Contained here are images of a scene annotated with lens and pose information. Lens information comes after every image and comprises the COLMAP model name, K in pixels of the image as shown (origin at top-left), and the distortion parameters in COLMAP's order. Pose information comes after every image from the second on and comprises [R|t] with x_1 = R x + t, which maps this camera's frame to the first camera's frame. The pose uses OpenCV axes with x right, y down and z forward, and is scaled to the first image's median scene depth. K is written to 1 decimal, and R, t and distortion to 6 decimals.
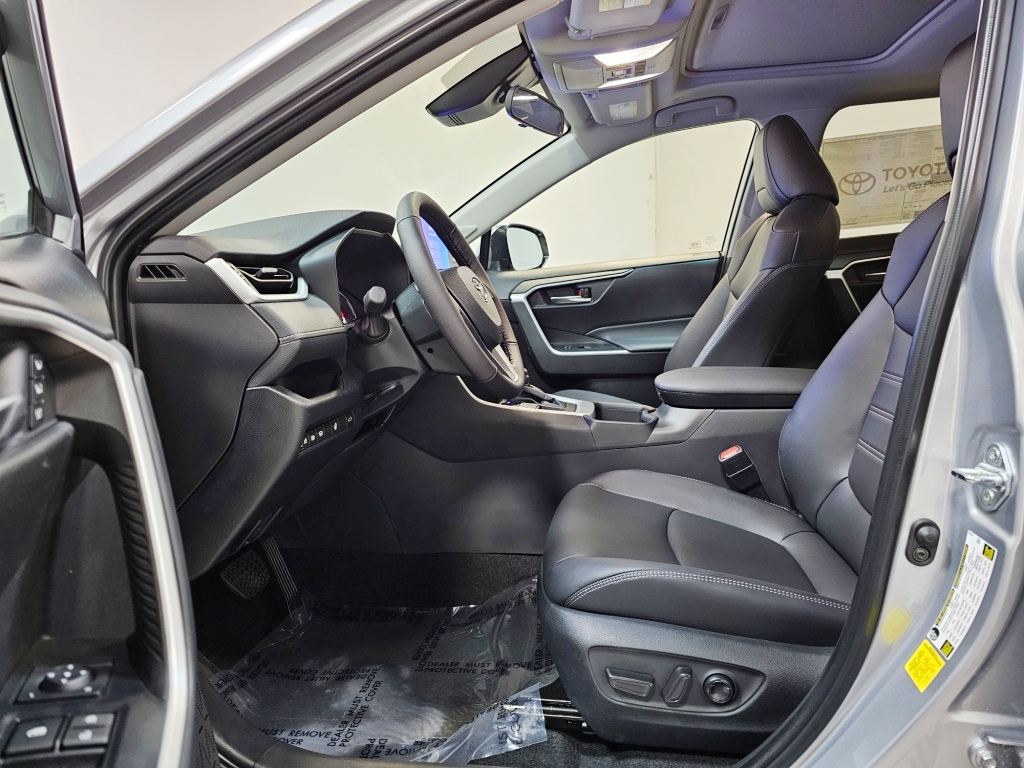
lens RADIAL K [[676.2, 0, 517.5], [0, 676.2, 389.0], [0, 0, 1]] dist [-0.001718, 0.004837]
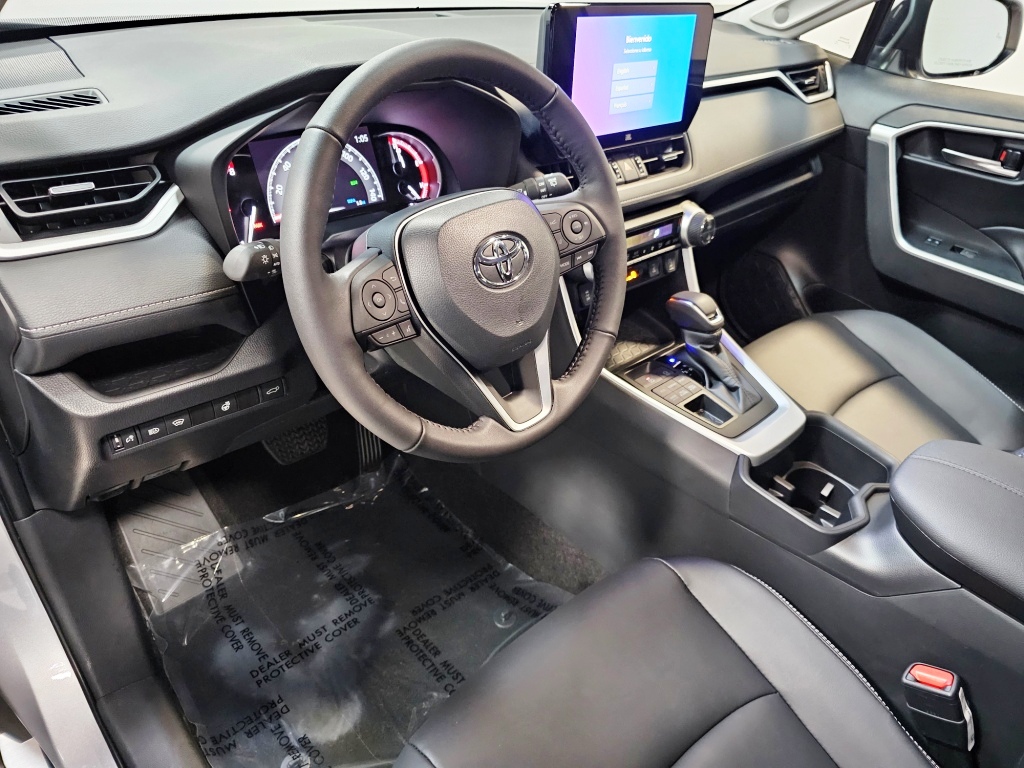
lens RADIAL K [[676.2, 0, 517.5], [0, 676.2, 389.0], [0, 0, 1]] dist [-0.001718, 0.004837]
pose [[0.770010, 0.446210, -0.456049, 0.196536], [-0.209845, 0.852123, 0.479429, -0.255875], [0.602536, -0.273466, 0.749778, 0.468288]]
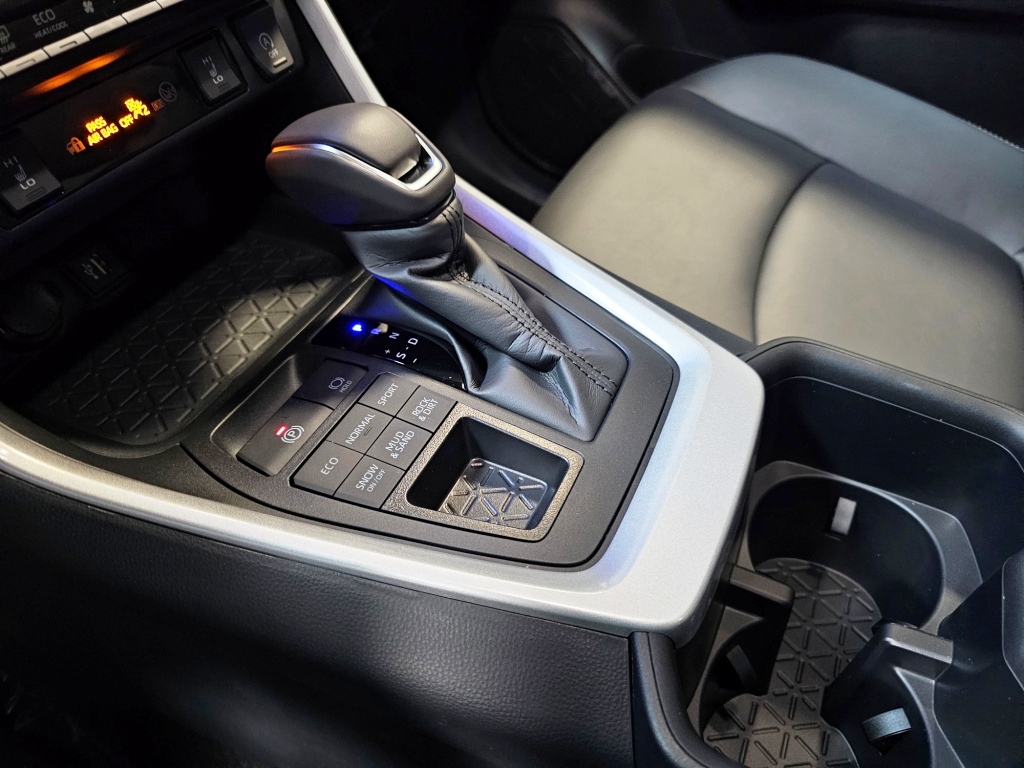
lens RADIAL K [[667.4, 0, 528.1], [0, 667.4, 384.6], [0, 0, 1]] dist [0.024009, -0.016586]
pose [[0.958076, 0.202002, -0.203188, 0.097346], [-0.036903, 0.790267, 0.611651, -0.110399], [0.284128, -0.578510, 0.764590, 0.923056]]
